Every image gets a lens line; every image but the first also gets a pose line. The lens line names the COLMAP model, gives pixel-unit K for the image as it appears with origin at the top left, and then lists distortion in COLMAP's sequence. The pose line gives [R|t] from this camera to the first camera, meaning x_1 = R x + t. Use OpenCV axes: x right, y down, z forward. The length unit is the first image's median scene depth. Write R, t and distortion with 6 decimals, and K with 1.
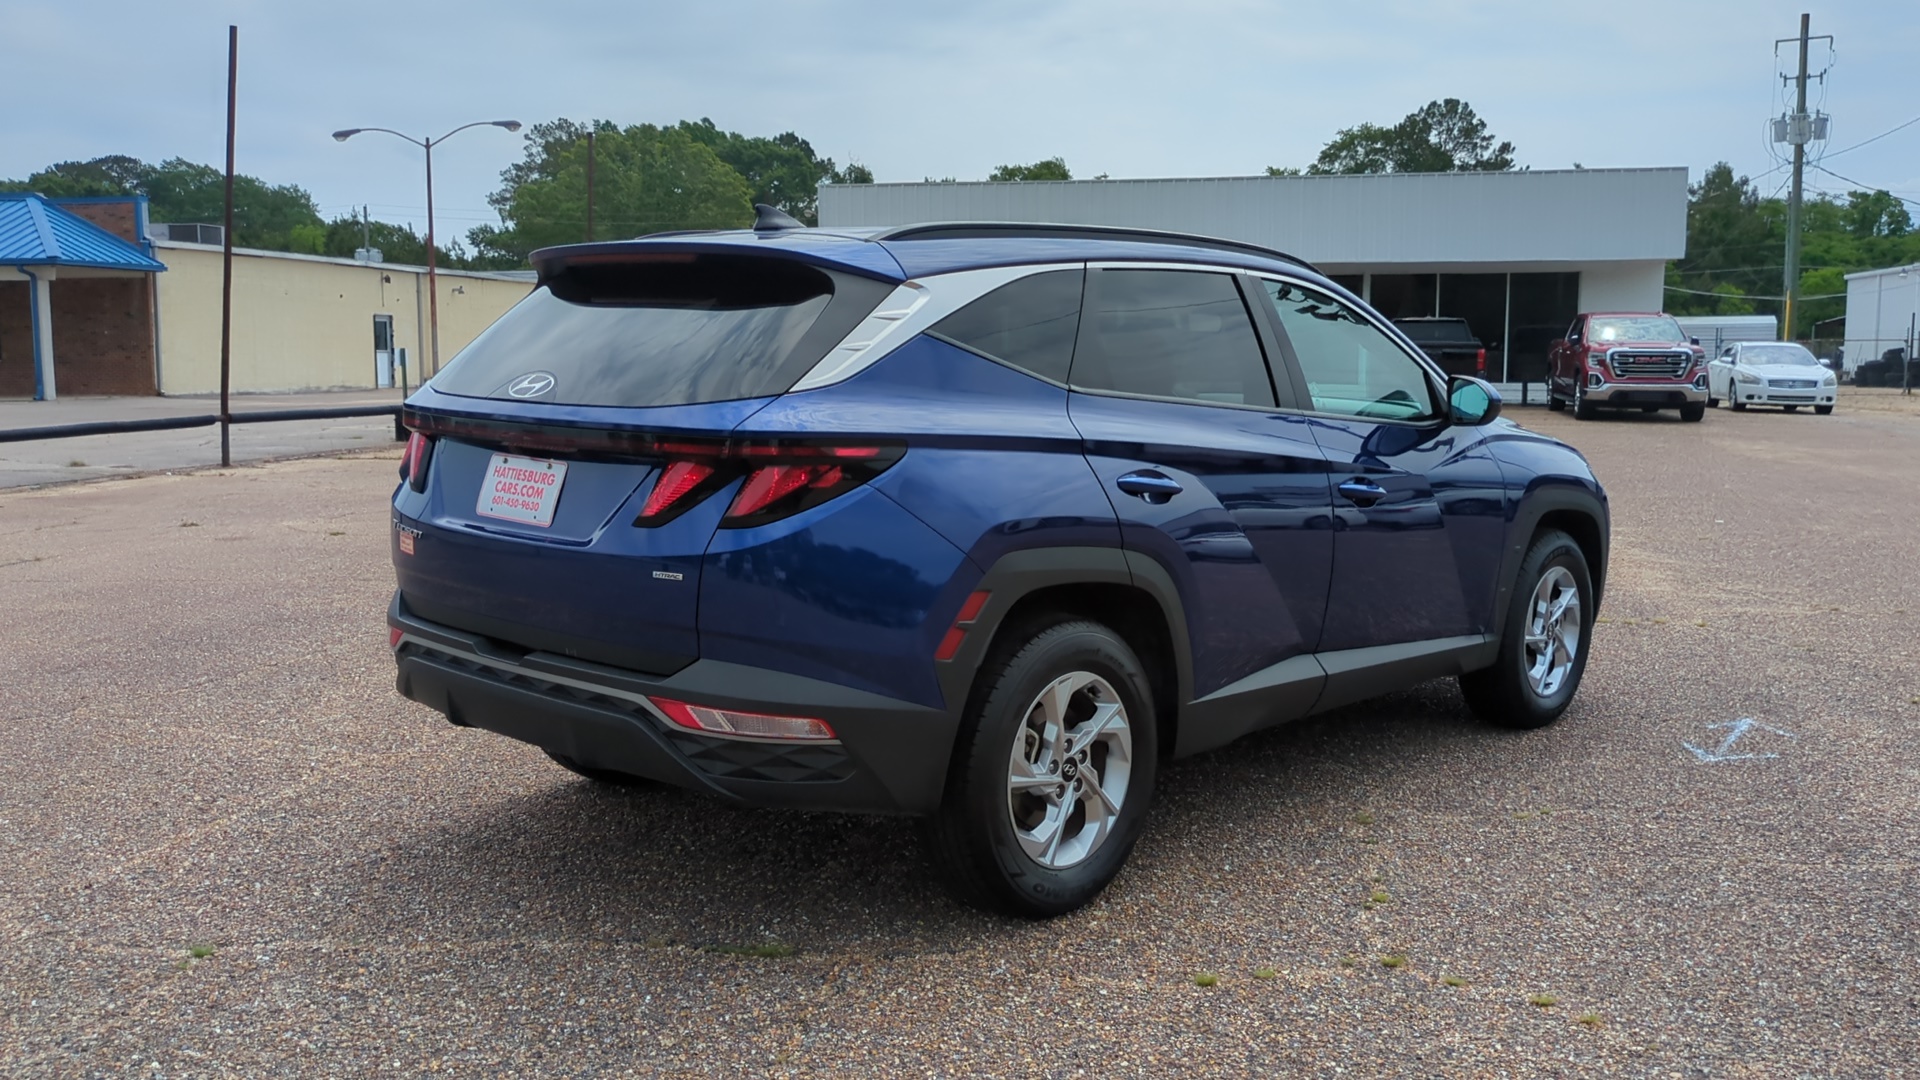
lens RADIAL K [[1646.6, 0, 956.0], [0, 1646.6, 537.2], [0, 0, 1]] dist [0.065080, -0.093750]
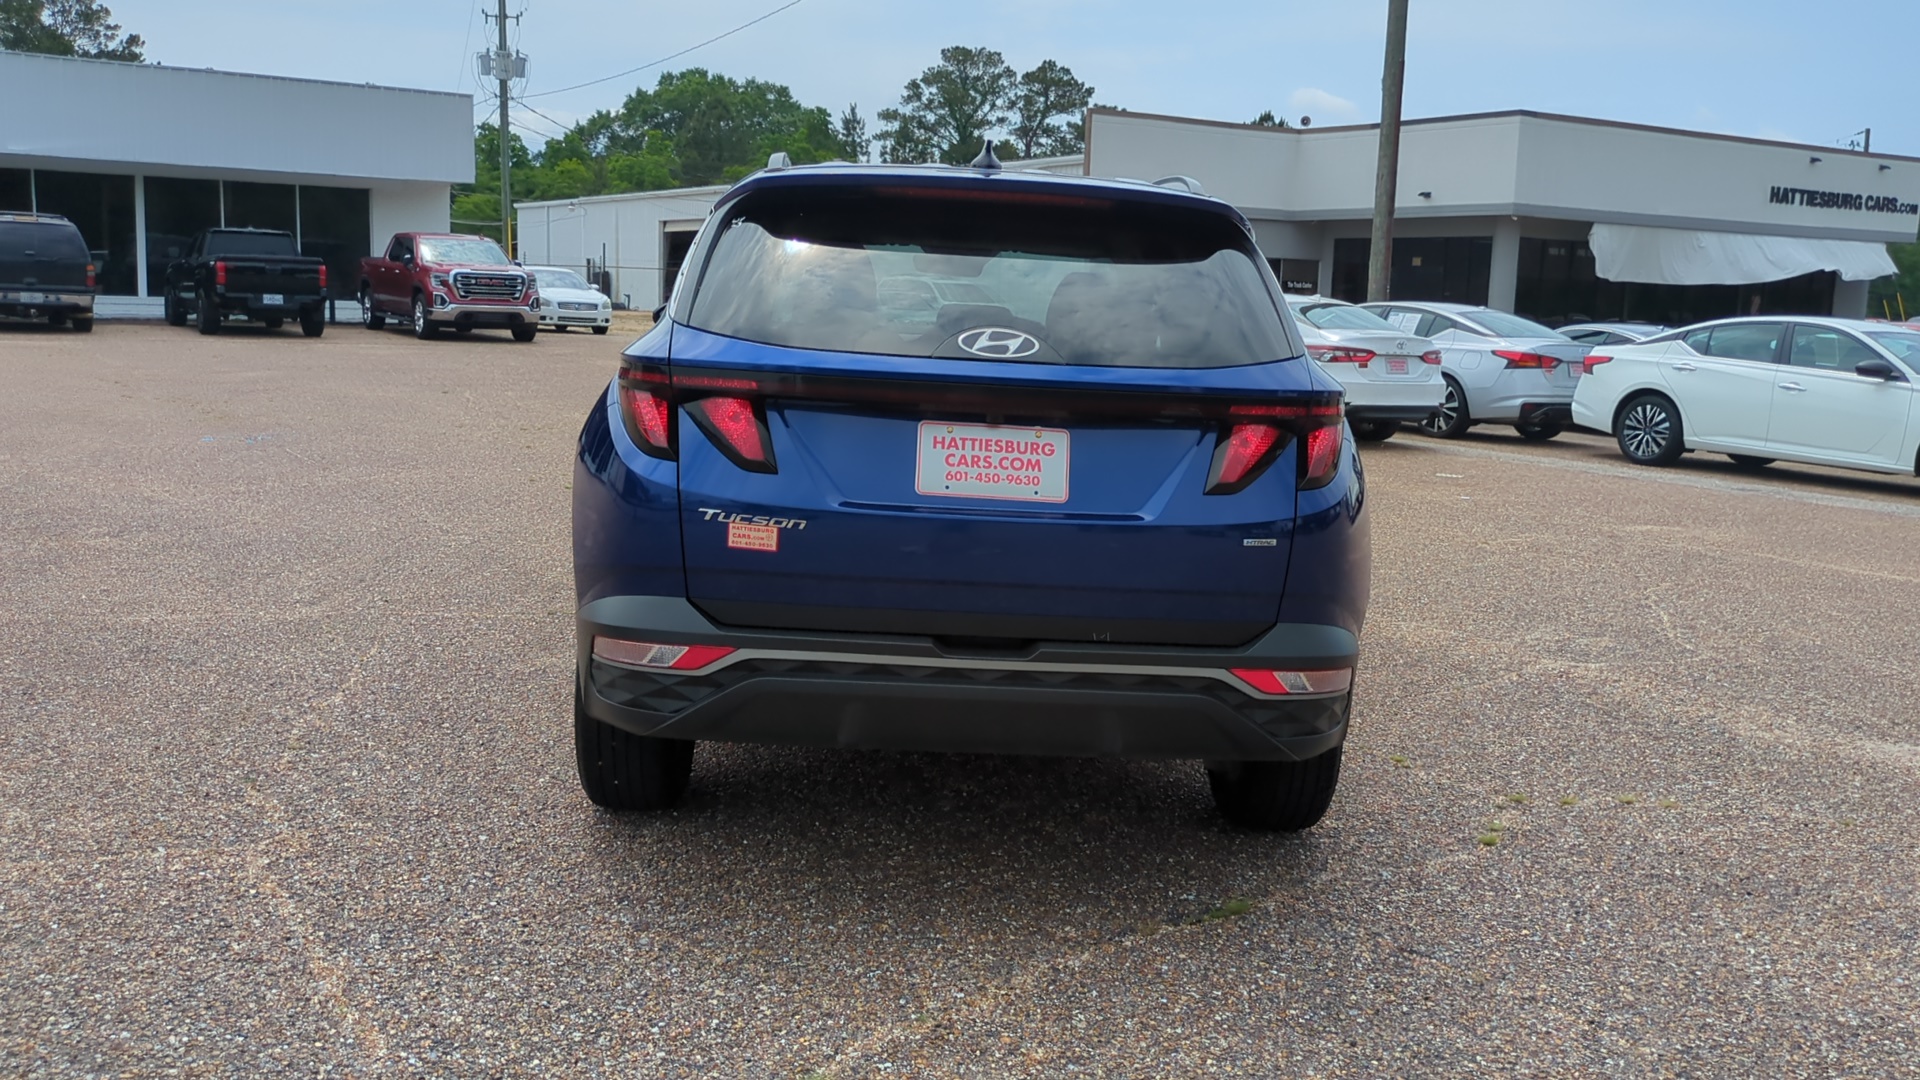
lens RADIAL K [[1646.6, 0, 956.0], [0, 1646.6, 537.2], [0, 0, 1]] dist [0.065080, -0.093750]
pose [[0.709019, -0.084567, 0.700100, -0.094905], [0.048564, 0.996282, 0.071162, -0.005568], [-0.703515, -0.016455, 0.710490, 0.042214]]
